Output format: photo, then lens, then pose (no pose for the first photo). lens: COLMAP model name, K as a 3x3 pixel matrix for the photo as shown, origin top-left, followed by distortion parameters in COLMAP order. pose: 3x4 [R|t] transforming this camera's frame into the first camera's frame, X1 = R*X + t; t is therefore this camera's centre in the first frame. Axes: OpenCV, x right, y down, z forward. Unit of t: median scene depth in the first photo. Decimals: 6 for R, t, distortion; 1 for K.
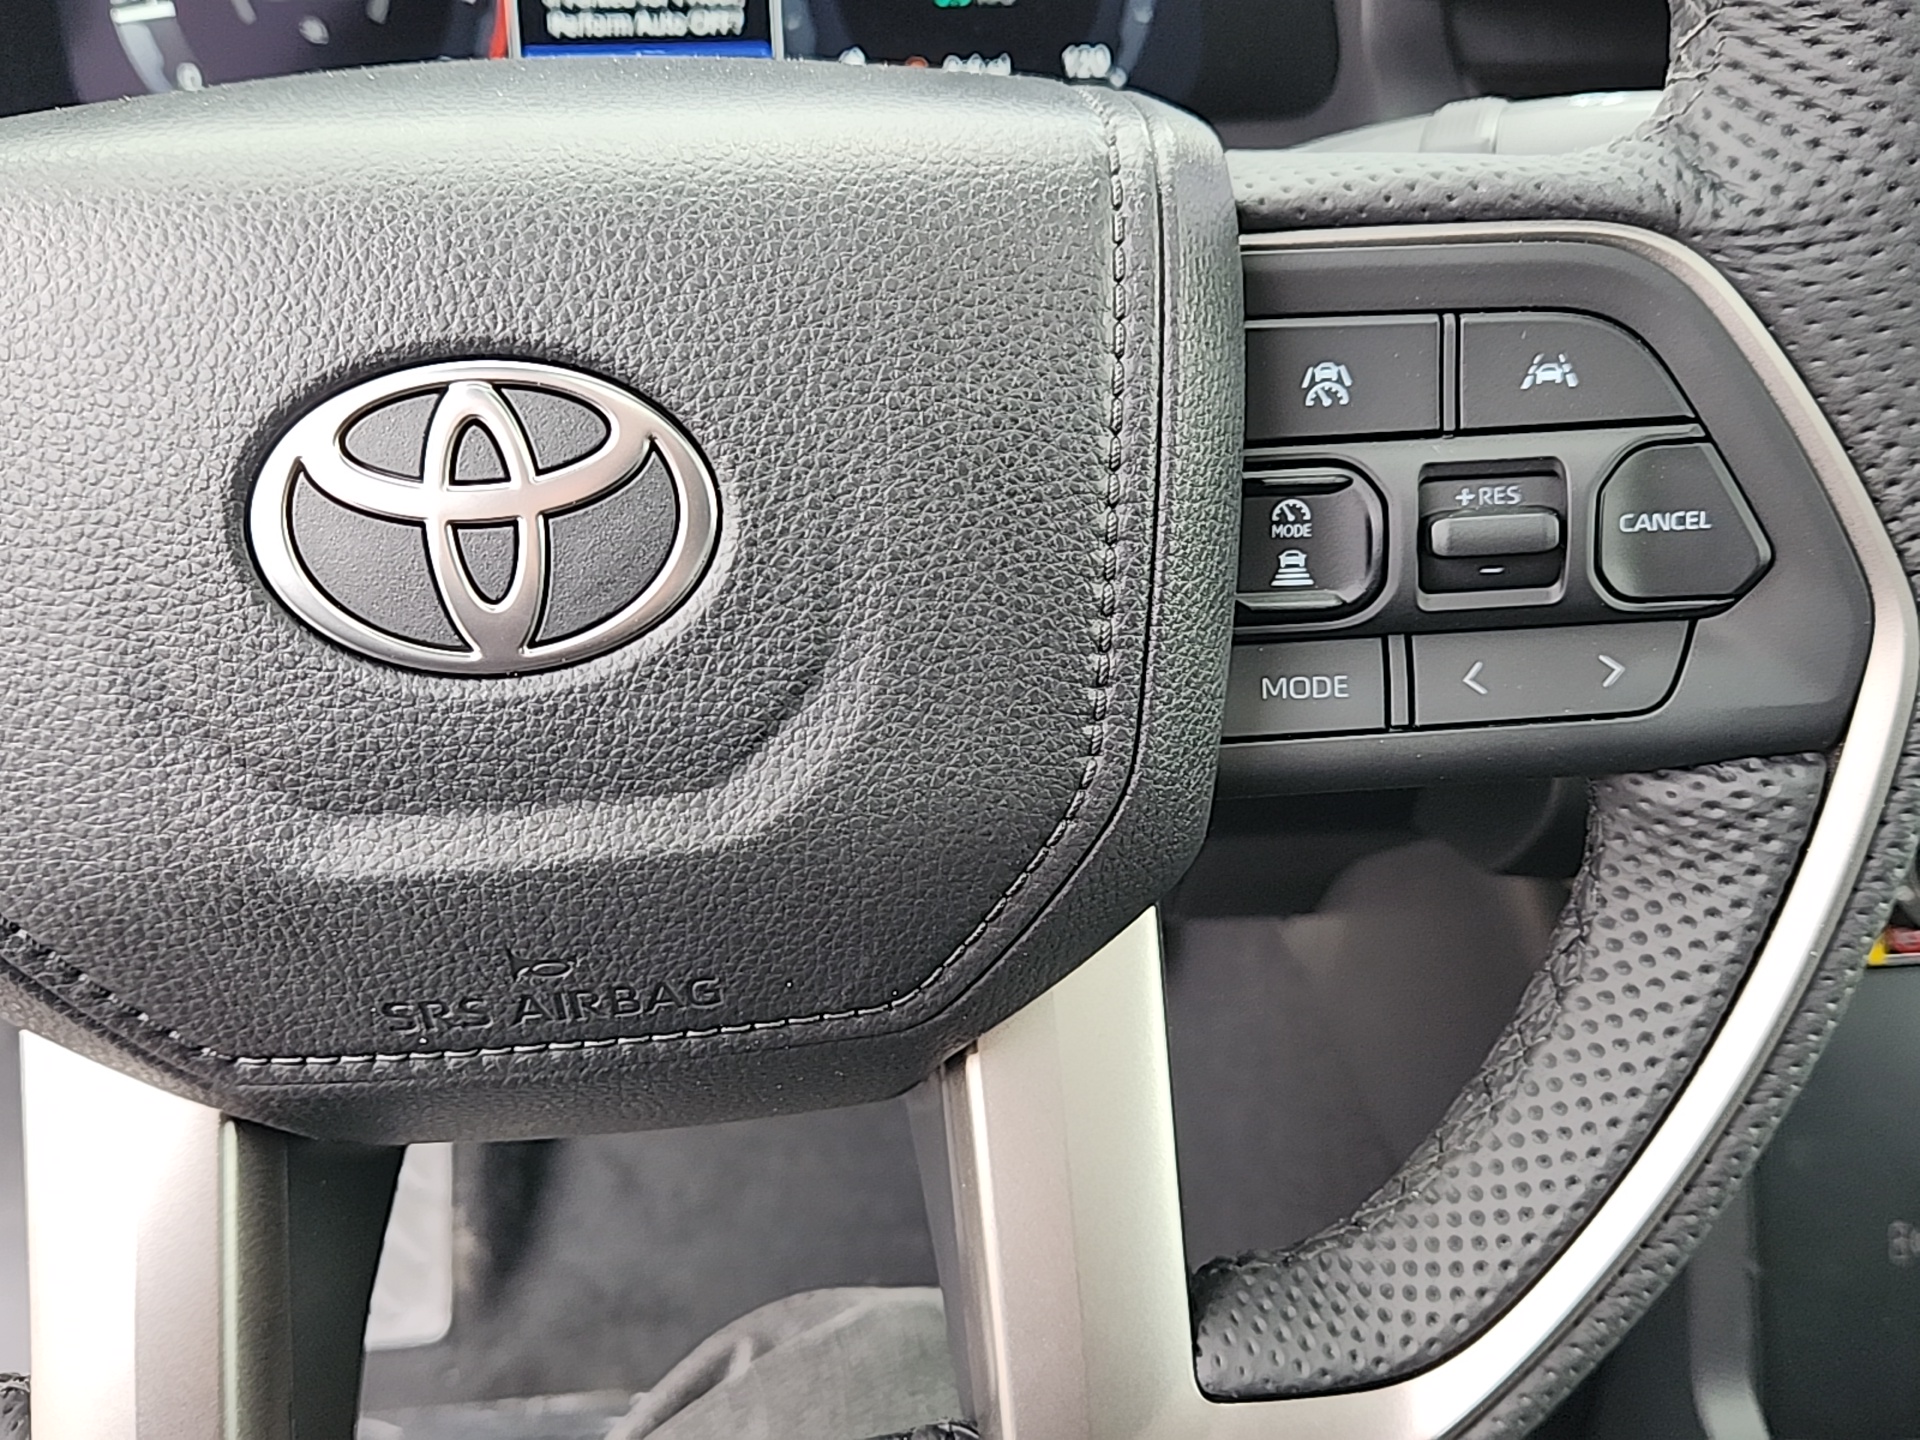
lens RADIAL K [[1720.0, 0, 962.6], [0, 1720.0, 720.8], [0, 0, 1]] dist [0.061937, -0.077975]
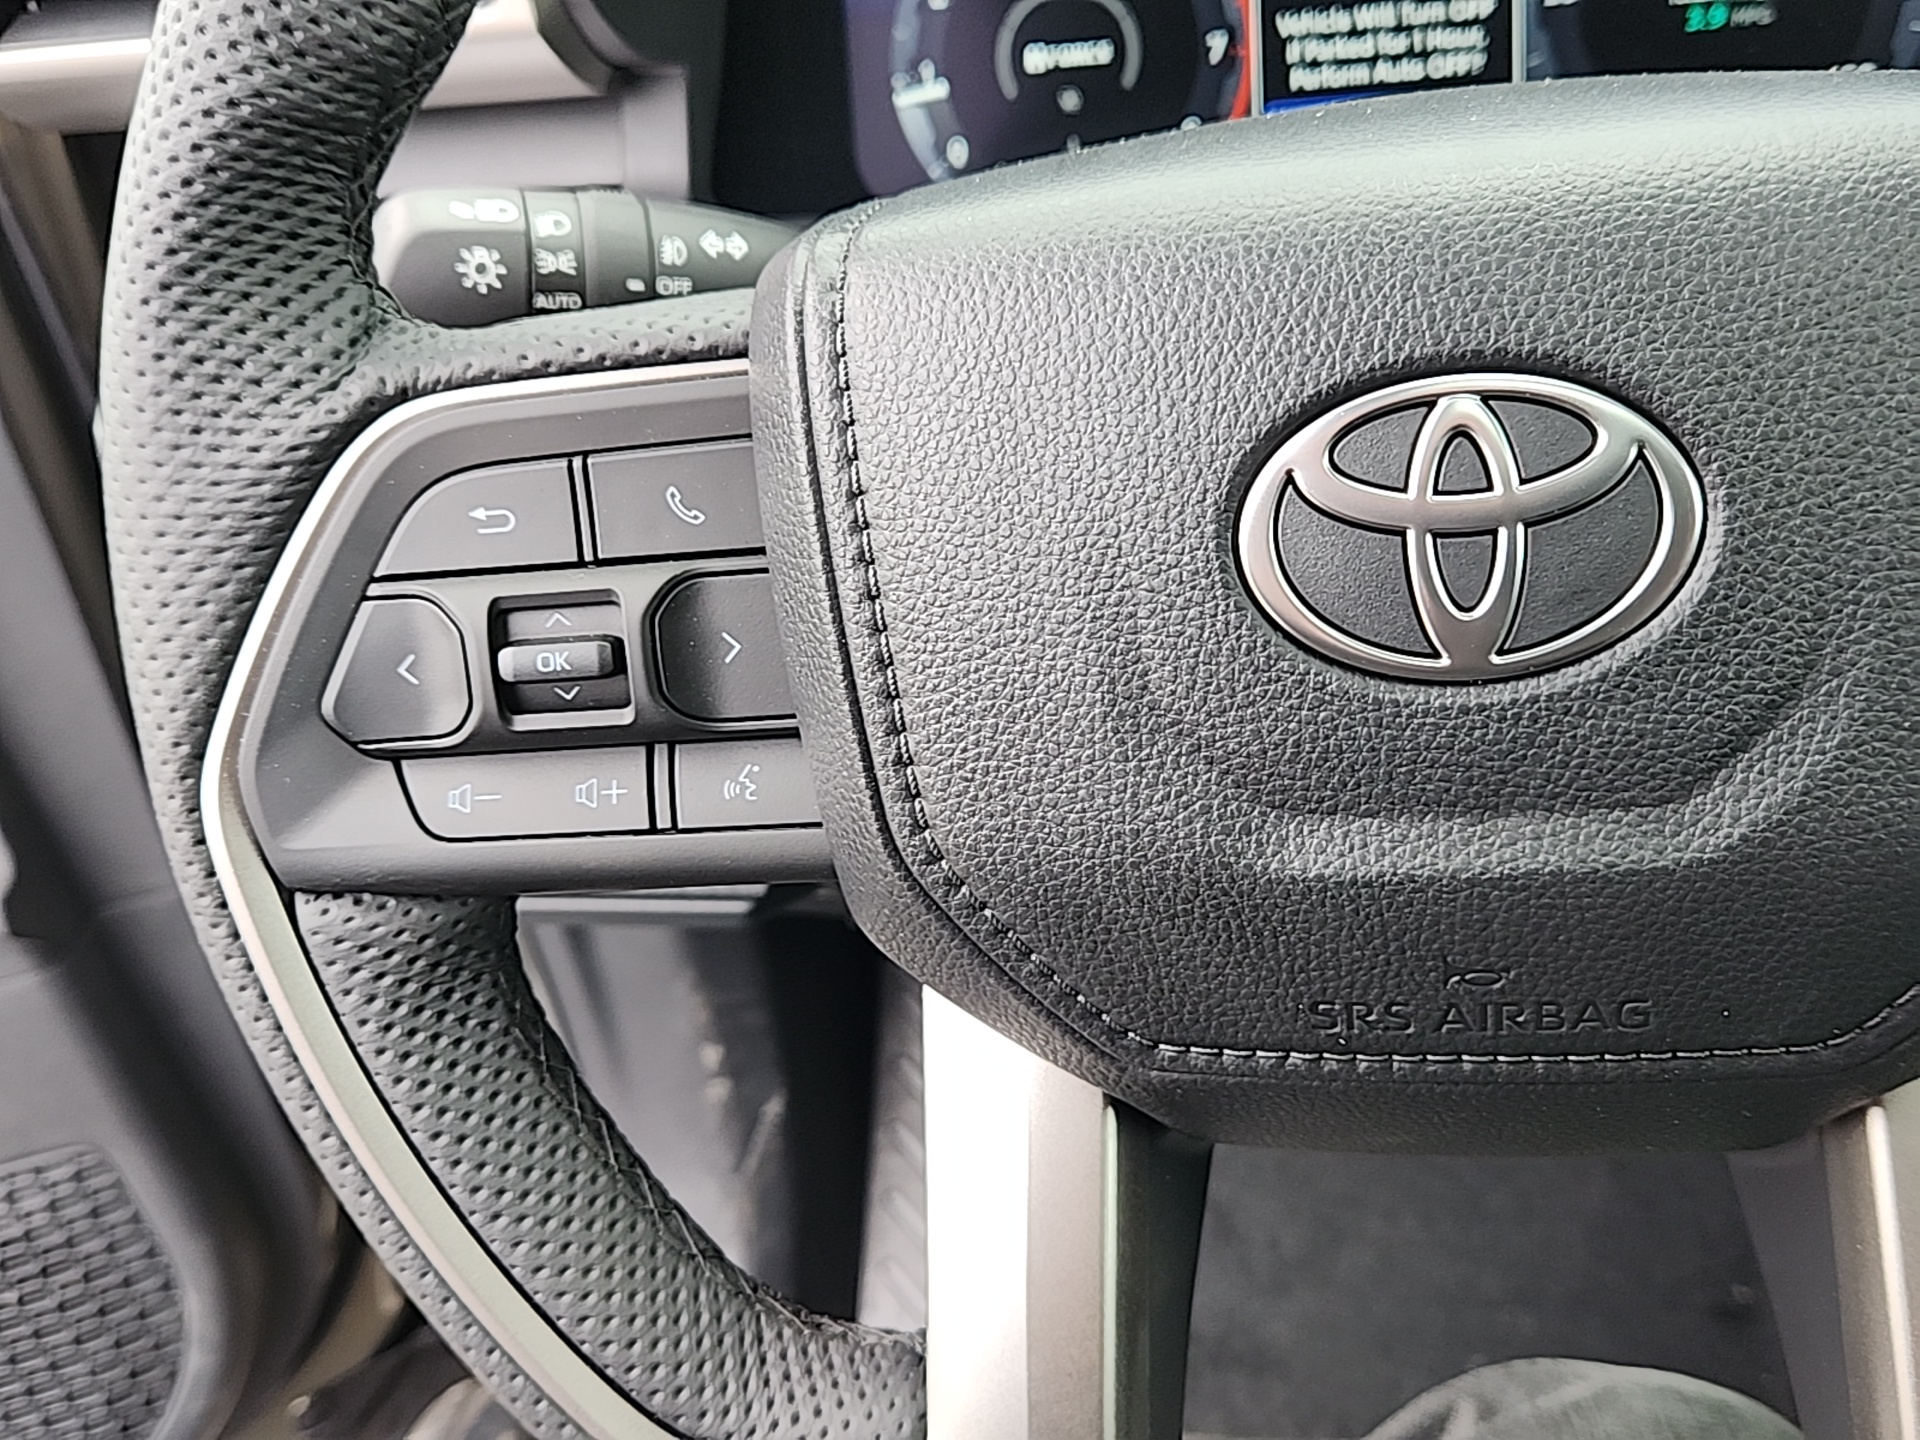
lens RADIAL K [[1714.5, 0, 966.6], [0, 1714.5, 724.6], [0, 0, 1]] dist [0.083377, -0.093772]
pose [[0.970525, 0.025826, -0.239614, -0.306716], [-0.034942, 0.998815, -0.033872, 0.042698], [0.238455, 0.041246, 0.970277, -0.053440]]
